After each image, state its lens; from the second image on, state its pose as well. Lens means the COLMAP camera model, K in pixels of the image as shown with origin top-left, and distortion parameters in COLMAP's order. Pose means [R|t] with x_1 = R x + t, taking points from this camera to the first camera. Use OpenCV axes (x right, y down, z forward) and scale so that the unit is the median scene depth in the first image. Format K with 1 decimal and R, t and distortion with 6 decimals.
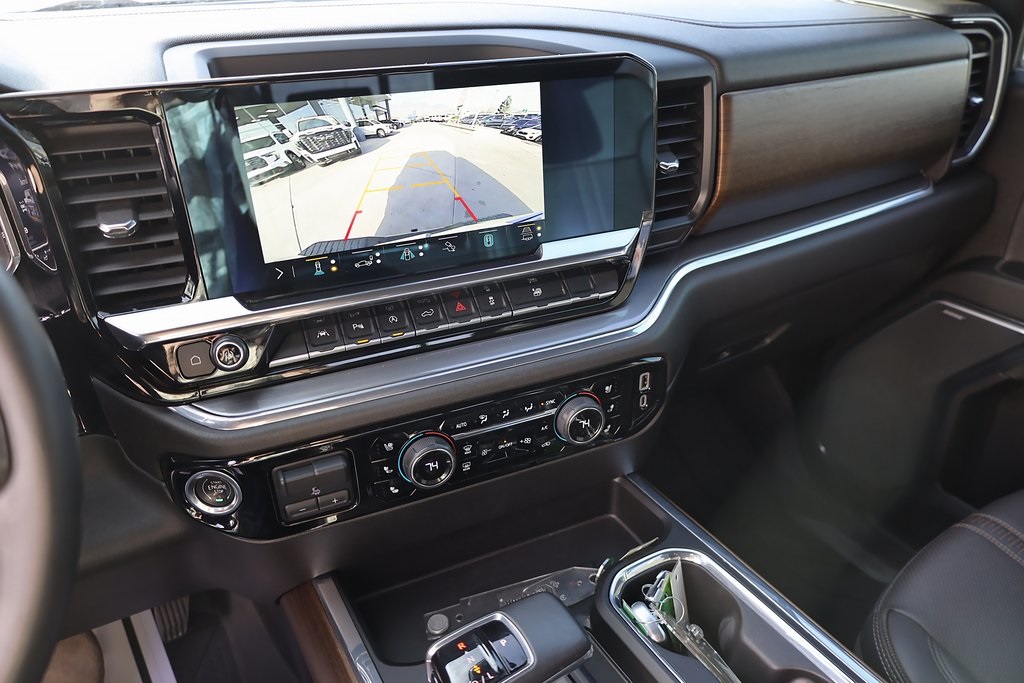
lens RADIAL K [[713.6, 0, 532.8], [0, 713.6, 346.6], [0, 0, 1]] dist [-0.005237, -0.001233]
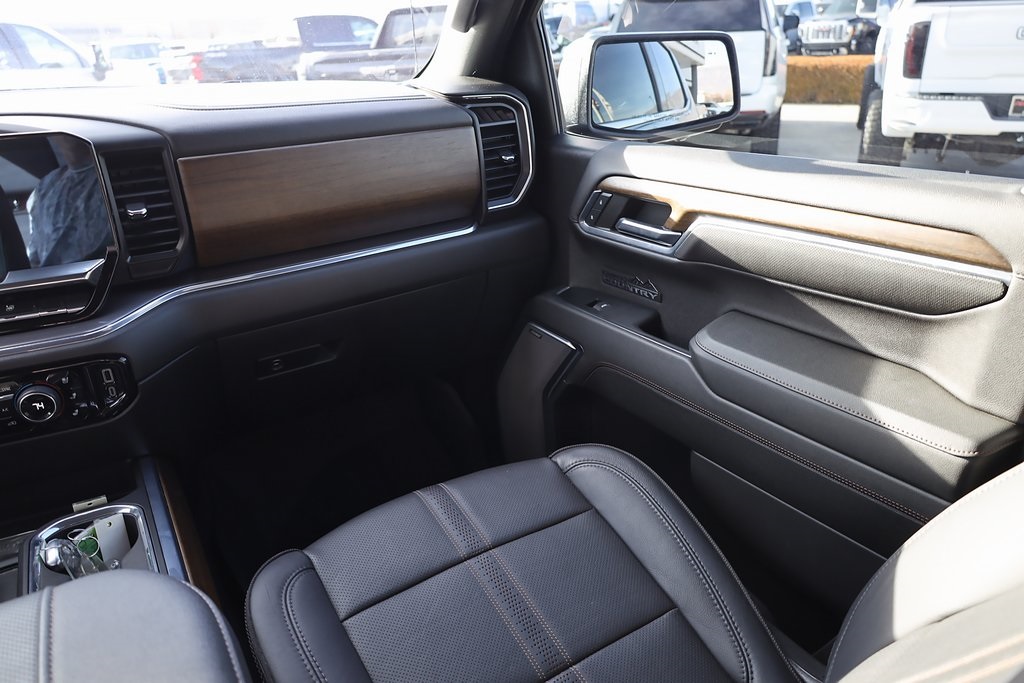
lens RADIAL K [[700.6, 0, 513.4], [0, 700.6, 346.4], [0, 0, 1]] dist [-0.005364, -0.000024]
pose [[0.999740, -0.022618, -0.002916, 0.932558], [0.022275, 0.995896, -0.087717, 0.128421], [0.004888, 0.087629, 0.996141, -0.276371]]
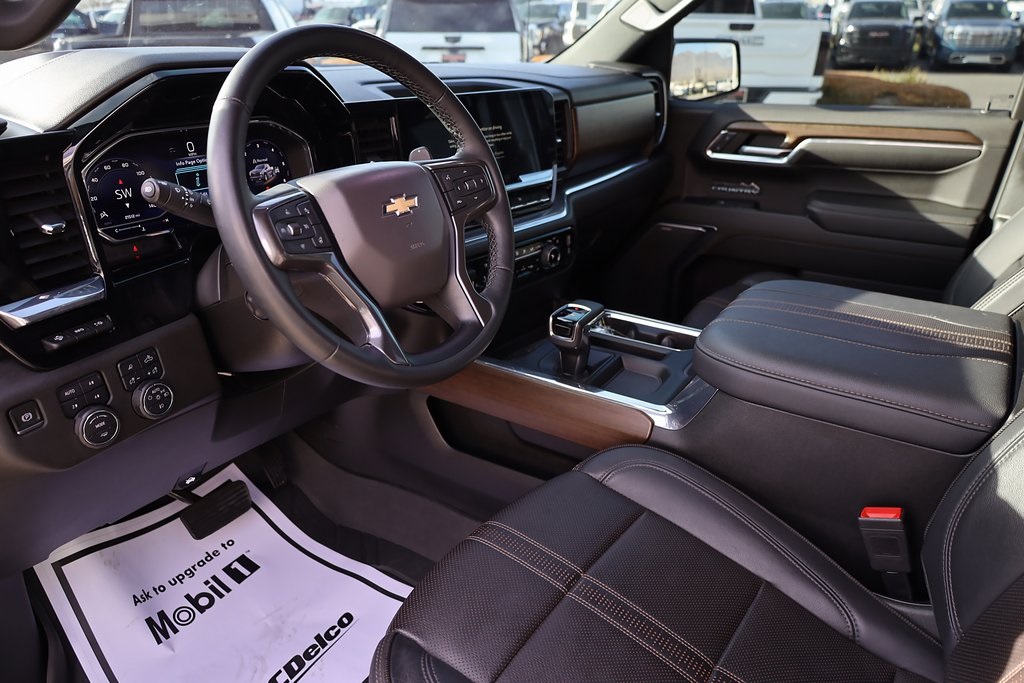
lens RADIAL K [[700.6, 0, 513.4], [0, 700.6, 346.4], [0, 0, 1]] dist [-0.005364, -0.000024]
pose [[0.910955, -0.157600, 0.381213, -0.861821], [0.187181, 0.981447, -0.041545, 0.429588], [-0.367592, 0.109201, 0.923553, -0.846604]]
